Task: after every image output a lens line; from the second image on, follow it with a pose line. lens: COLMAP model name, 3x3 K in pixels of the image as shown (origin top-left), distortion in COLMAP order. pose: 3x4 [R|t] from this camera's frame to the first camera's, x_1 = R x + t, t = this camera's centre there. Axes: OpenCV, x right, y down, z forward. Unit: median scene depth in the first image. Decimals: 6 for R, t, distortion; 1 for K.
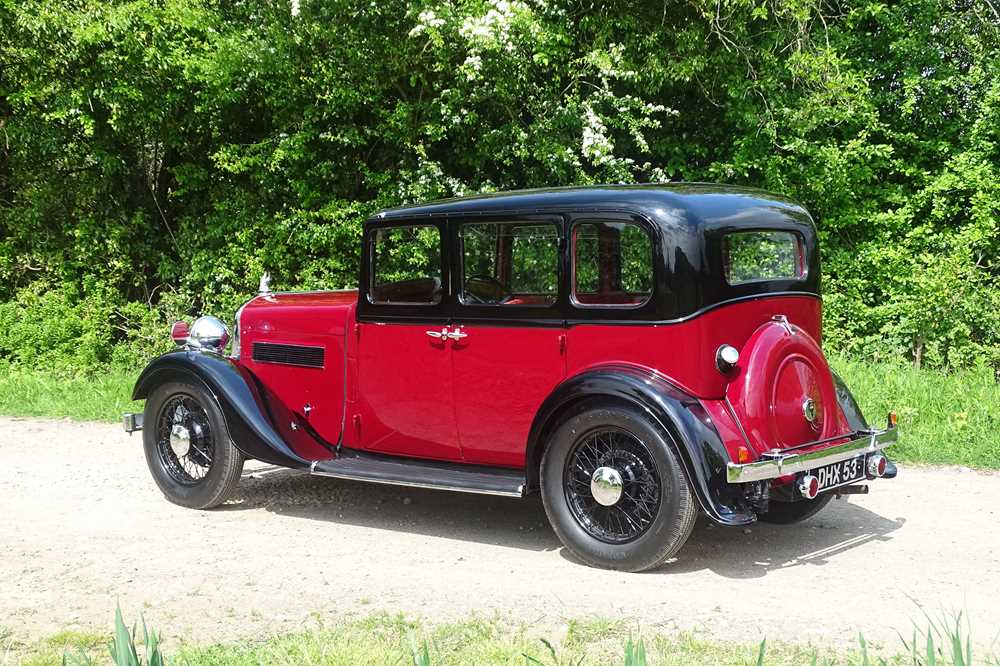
lens RADIAL K [[1692.7, 0, 500.0], [0, 1692.7, 333.0], [0, 0, 1]] dist [-0.011148, 0.147285]
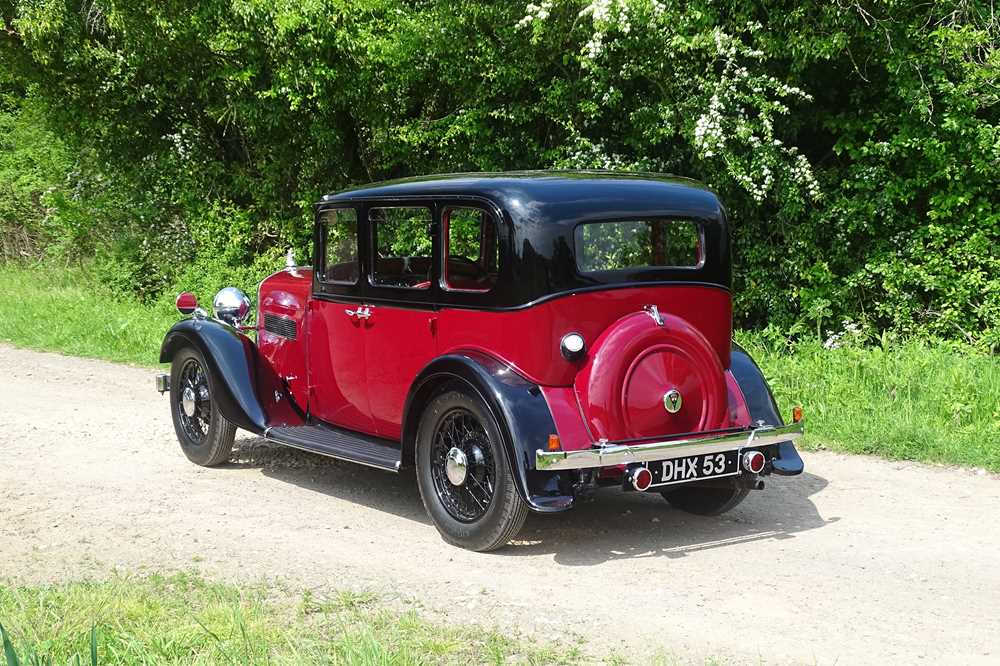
lens RADIAL K [[1692.7, 0, 500.0], [0, 1692.7, 333.0], [0, 0, 1]] dist [-0.011148, 0.147285]
pose [[0.956590, 0.036123, -0.289189, 0.330176], [-0.029891, 0.999217, 0.025938, -0.015471], [0.289899, -0.016168, 0.956921, 0.020781]]
